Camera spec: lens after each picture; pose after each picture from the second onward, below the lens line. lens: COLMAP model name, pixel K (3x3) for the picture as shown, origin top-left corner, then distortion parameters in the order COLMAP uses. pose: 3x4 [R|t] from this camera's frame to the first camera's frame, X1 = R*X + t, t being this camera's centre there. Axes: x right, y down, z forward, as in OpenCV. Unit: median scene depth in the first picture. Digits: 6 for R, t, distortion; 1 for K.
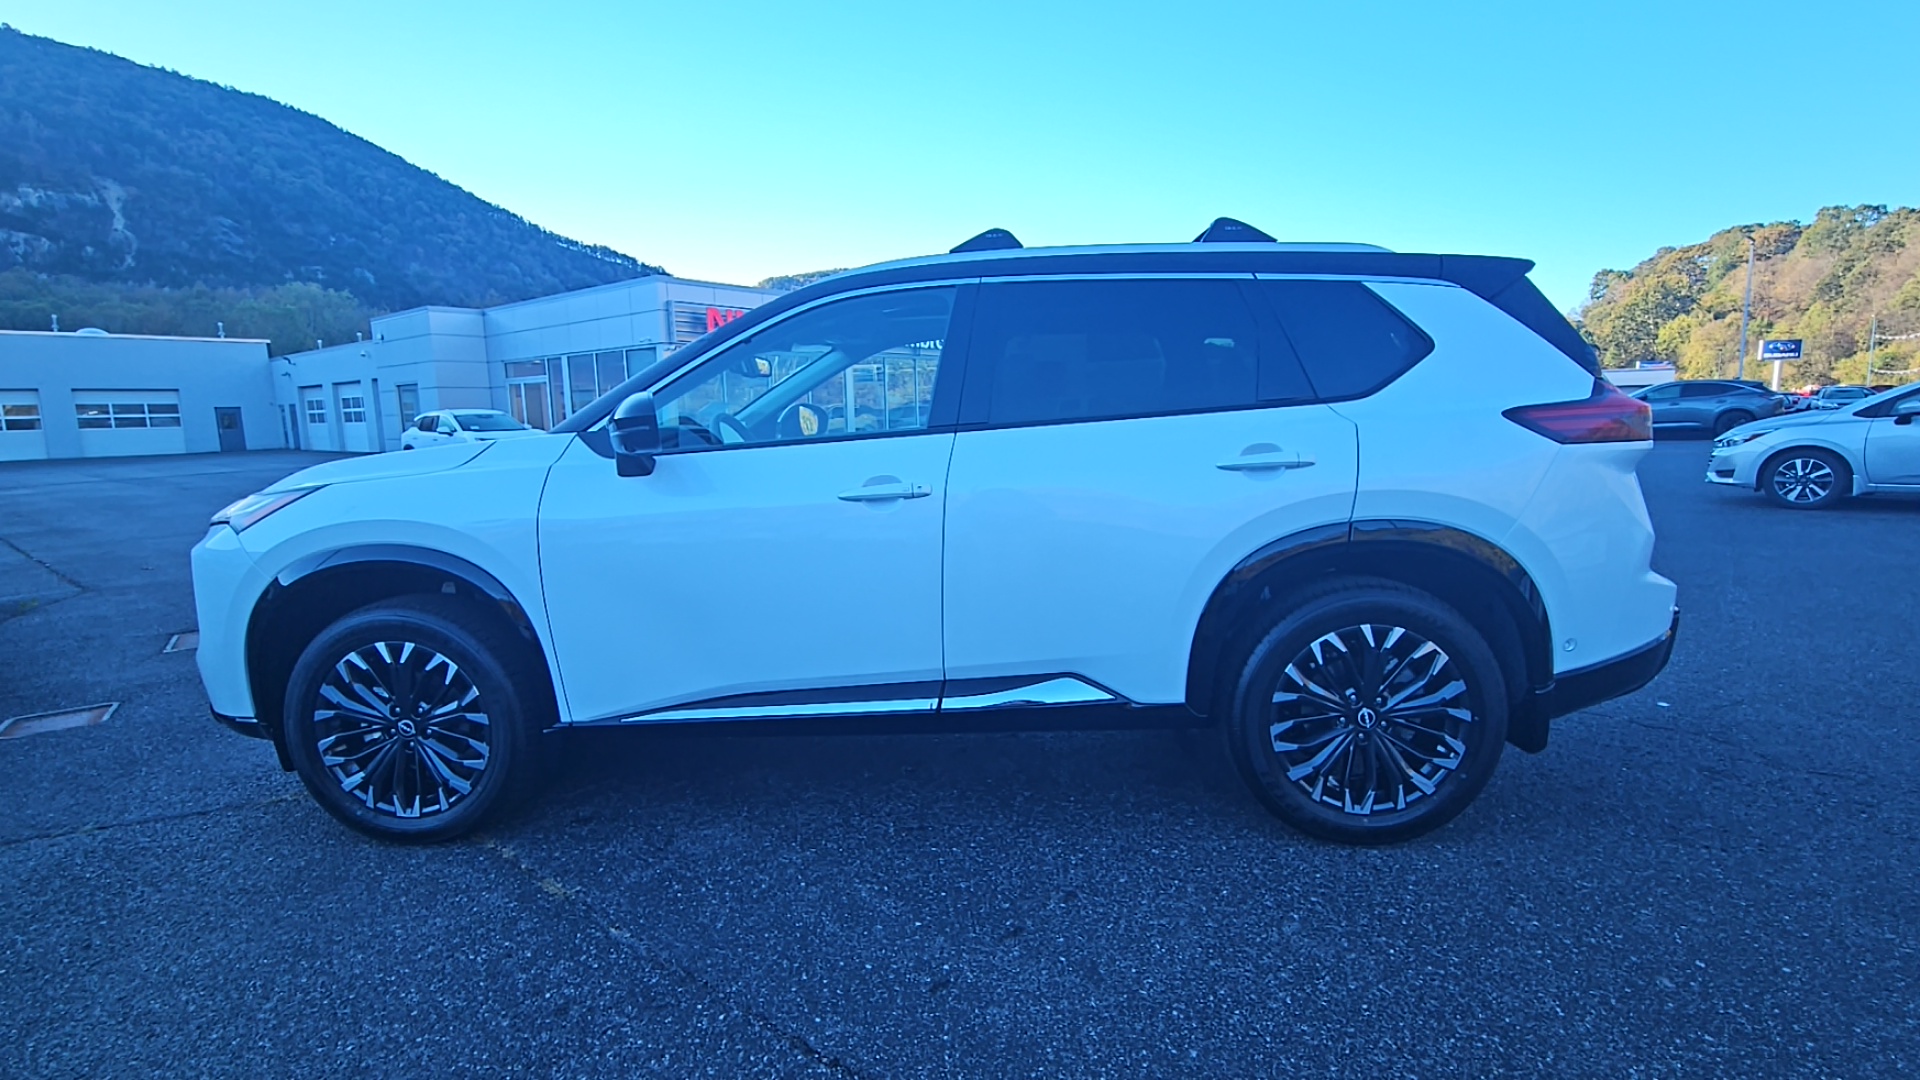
lens RADIAL K [[858.6, 0, 958.1], [0, 858.6, 529.2], [0, 0, 1]] dist [0.016880, -0.011133]
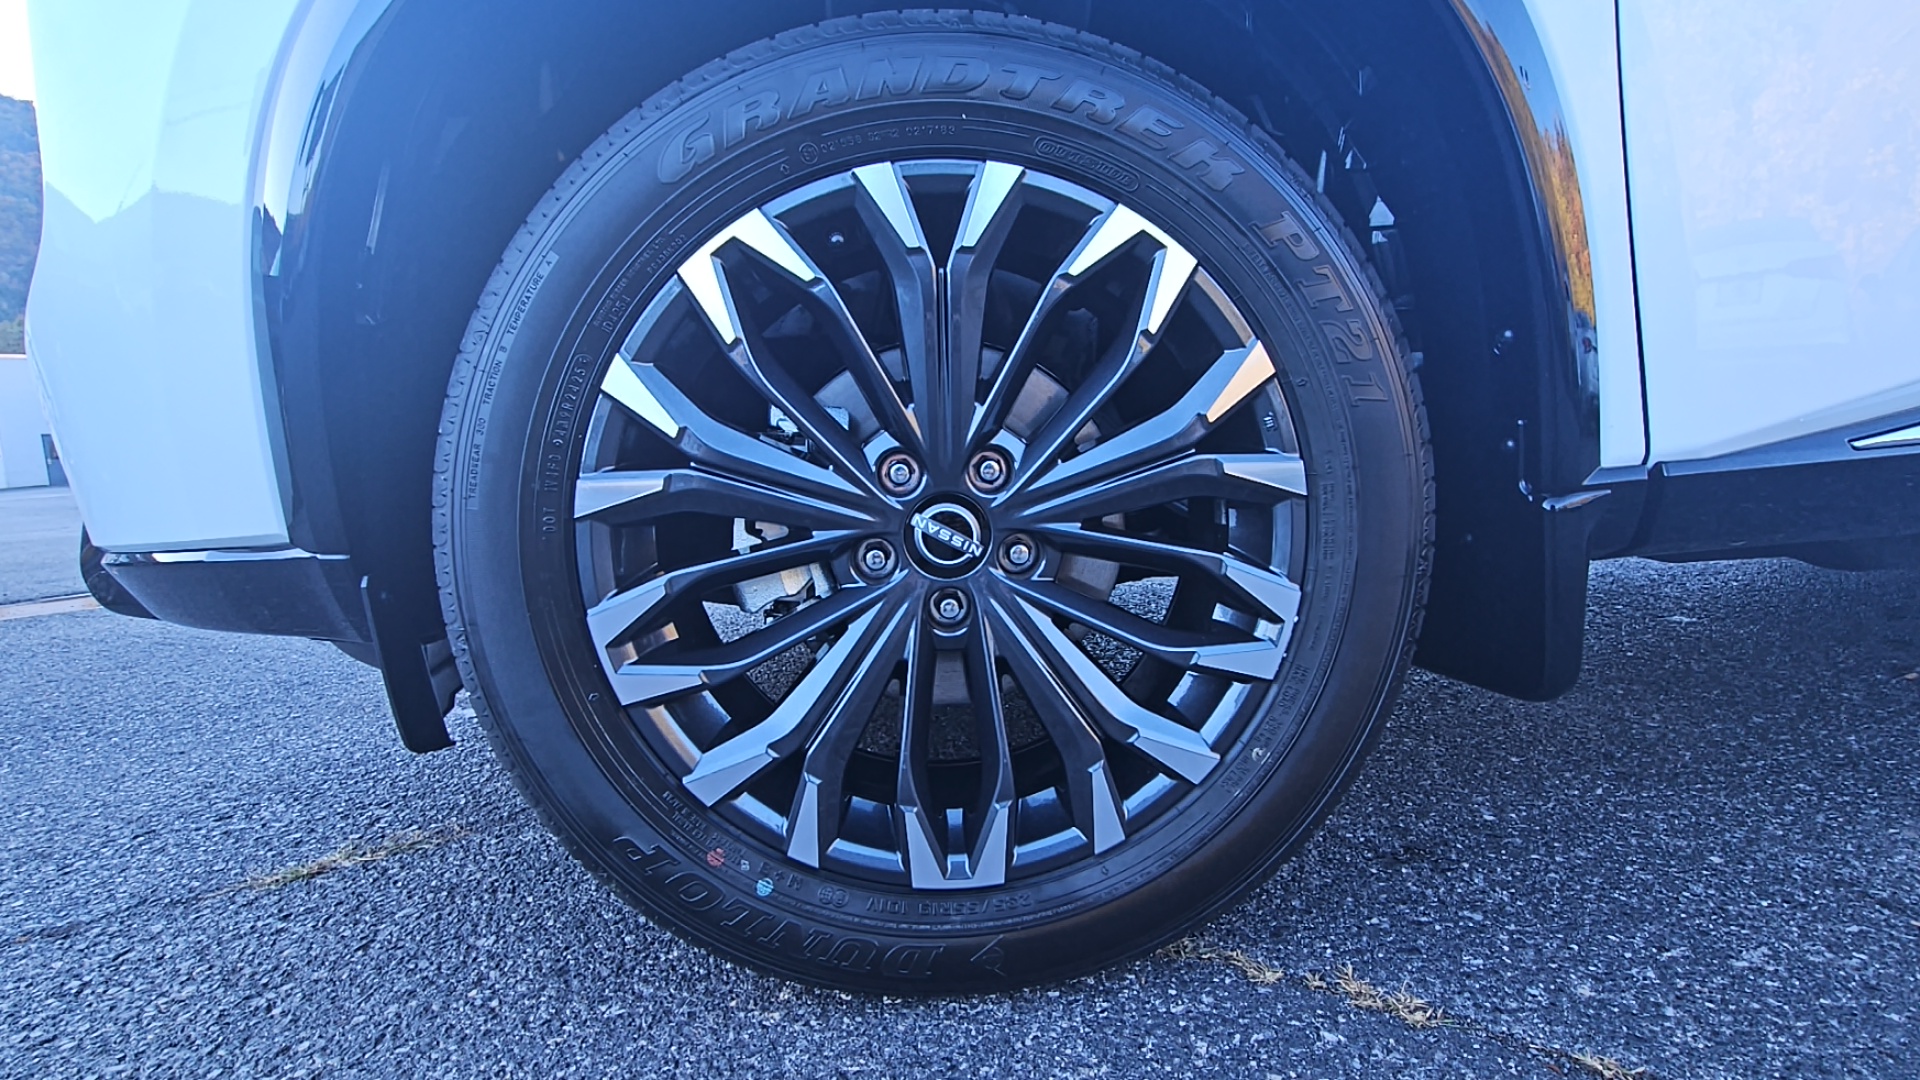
lens RADIAL K [[858.6, 0, 964.9], [0, 858.6, 530.5], [0, 0, 1]] dist [0.016880, -0.011133]
pose [[0.993516, -0.037184, 0.107440, -0.662098], [0.040064, 0.998890, -0.024772, 0.235689], [-0.106400, 0.028915, 0.993903, 0.748738]]
